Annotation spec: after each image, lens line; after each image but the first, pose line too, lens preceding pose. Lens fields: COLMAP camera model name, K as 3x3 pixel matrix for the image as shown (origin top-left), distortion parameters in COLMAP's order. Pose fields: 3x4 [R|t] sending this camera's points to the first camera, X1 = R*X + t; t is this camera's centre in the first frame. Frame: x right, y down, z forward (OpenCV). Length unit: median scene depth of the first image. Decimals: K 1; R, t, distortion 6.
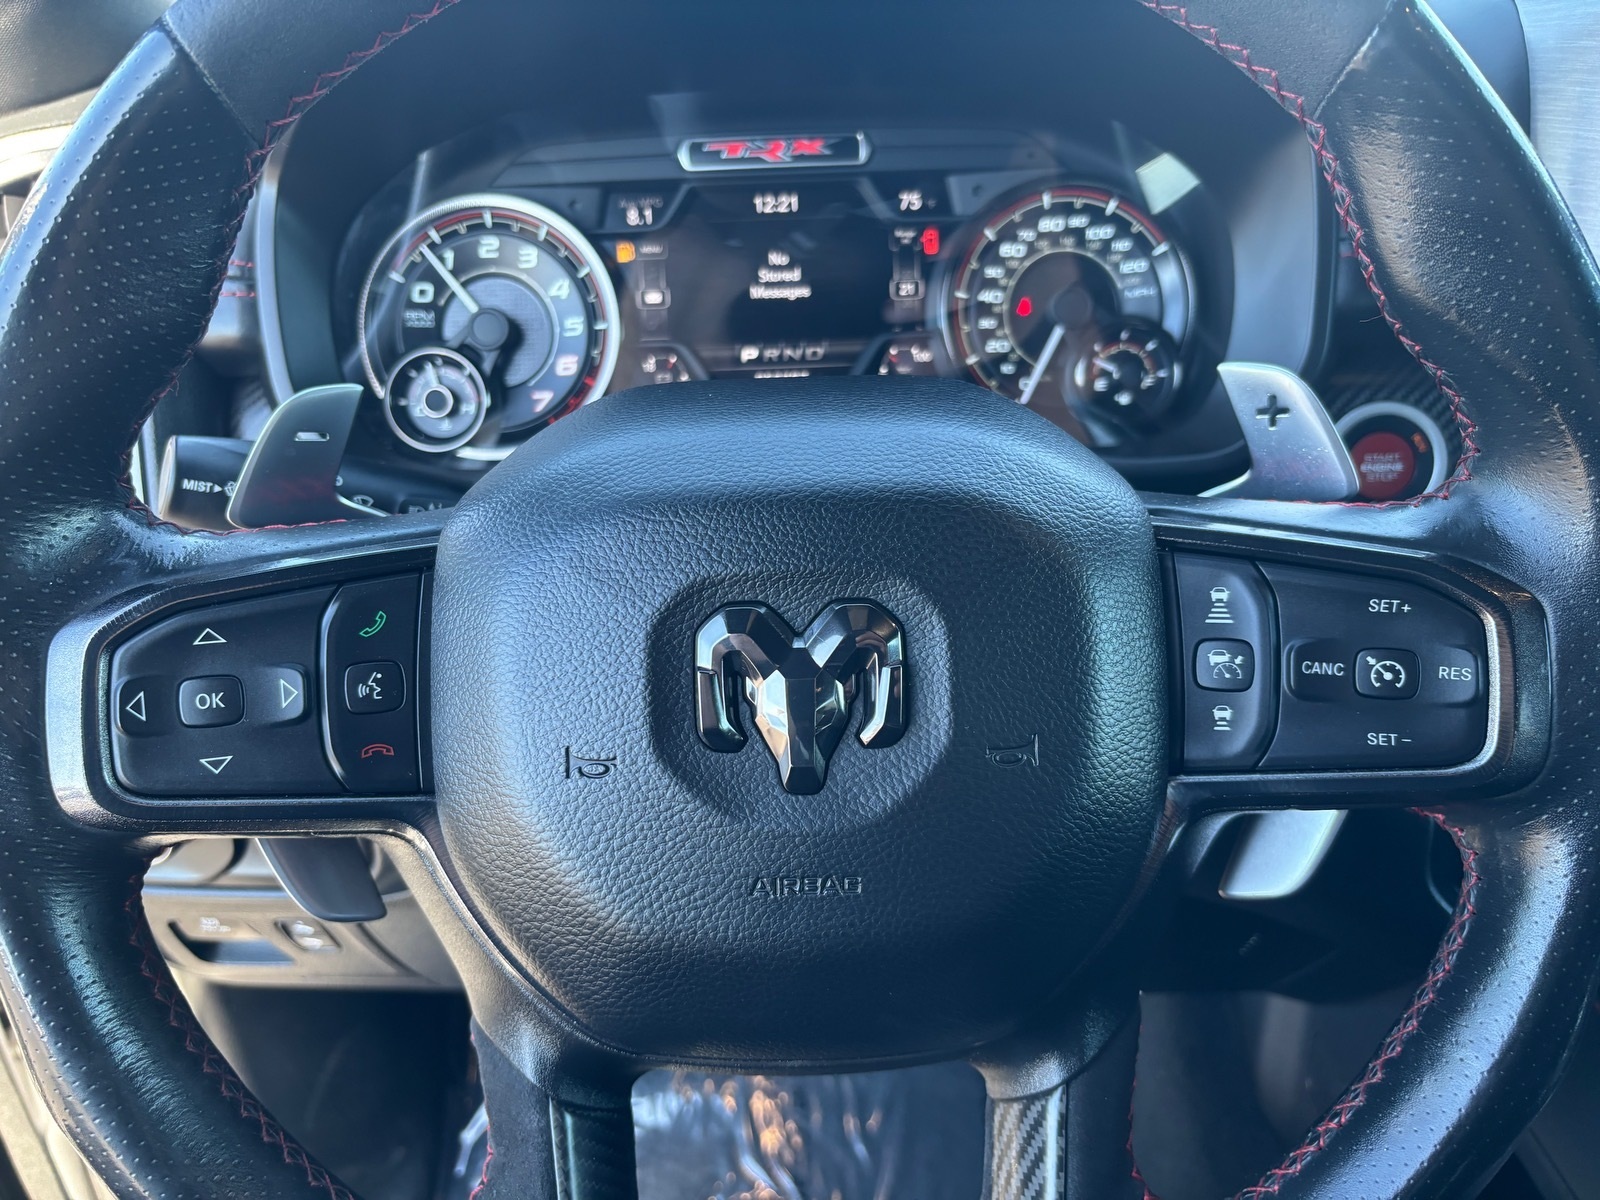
lens RADIAL K [[1224.5, 0, 800.6], [0, 1224.5, 631.2], [0, 0, 1]] dist [0.005281, -0.000113]
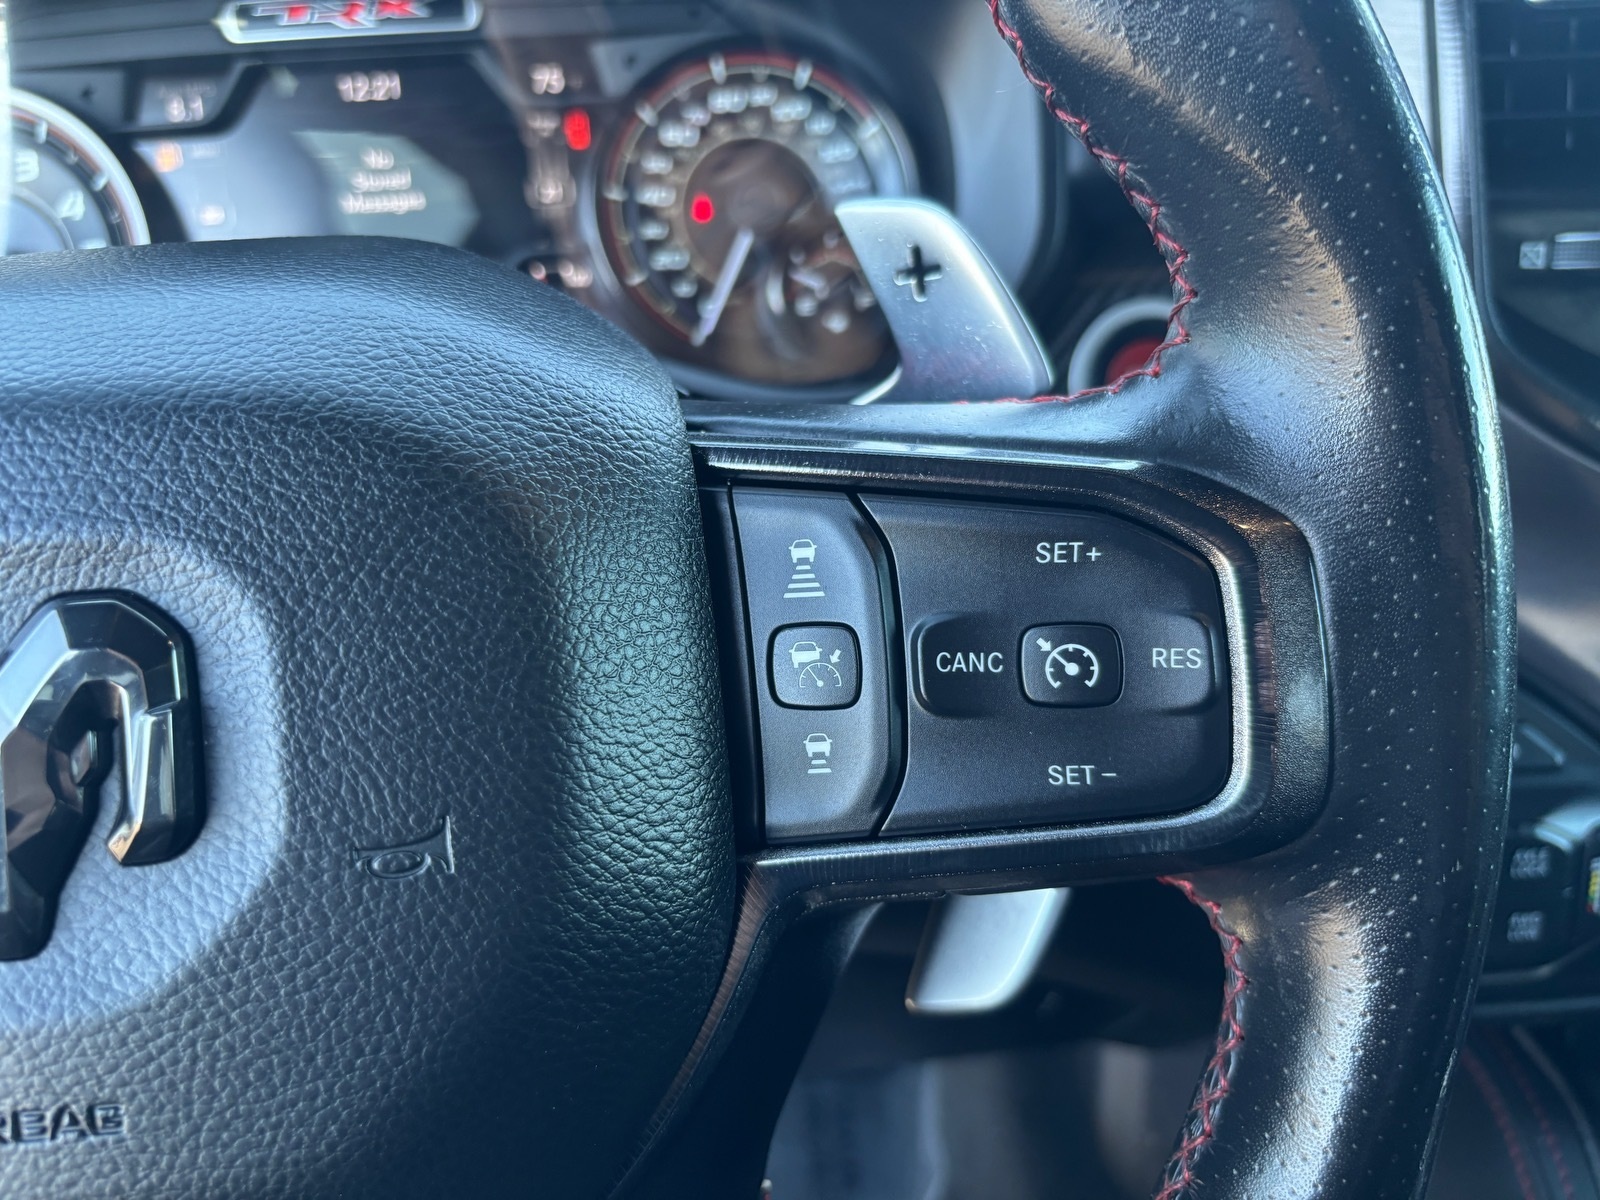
lens RADIAL K [[1247.1, 0, 800.0], [0, 1247.1, 621.4], [0, 0, 1]] dist [-0.015581, -0.005327]
pose [[0.994178, -0.060983, 0.088829, 0.290315], [0.062134, 0.998015, -0.010245, 0.011285], [-0.088028, 0.015705, 0.995994, 0.399051]]
